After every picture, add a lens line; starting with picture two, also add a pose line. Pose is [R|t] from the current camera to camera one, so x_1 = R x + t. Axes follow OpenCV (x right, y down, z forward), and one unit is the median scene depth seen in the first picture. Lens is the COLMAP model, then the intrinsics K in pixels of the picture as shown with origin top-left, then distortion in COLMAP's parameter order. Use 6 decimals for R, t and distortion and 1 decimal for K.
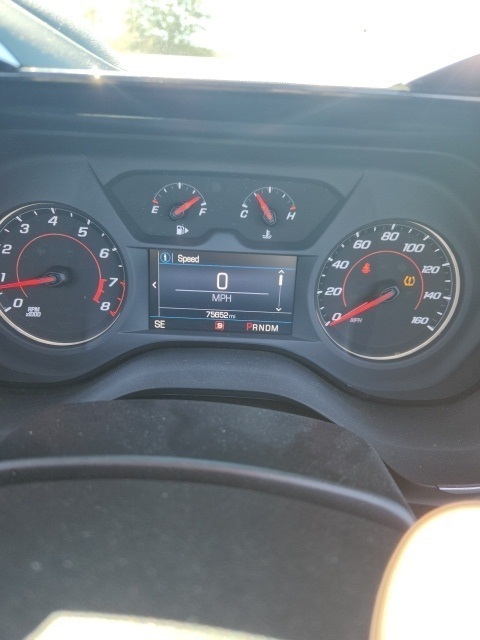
lens RADIAL K [[434.6, 0, 238.8], [0, 434.6, 320.7], [0, 0, 1]] dist [0.001633, -0.002326]
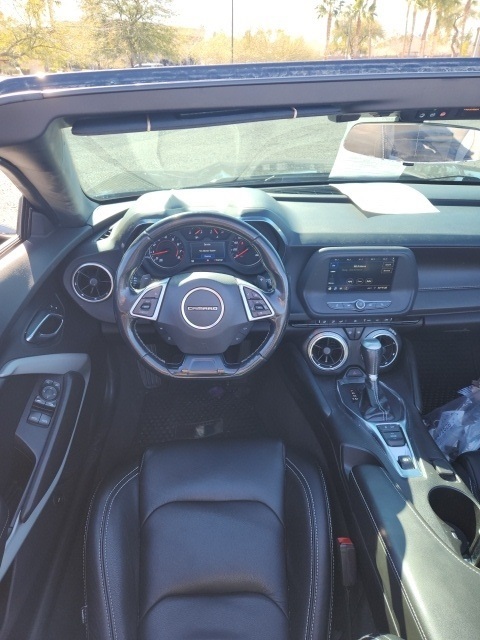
lens RADIAL K [[434.6, 0, 242.0], [0, 434.6, 319.2], [0, 0, 1]] dist [0.001633, -0.002326]
pose [[0.995904, -0.082115, 0.037838, 0.075750], [0.080177, 0.995517, 0.050174, 0.379761], [-0.041789, -0.046934, 0.998023, -3.064600]]
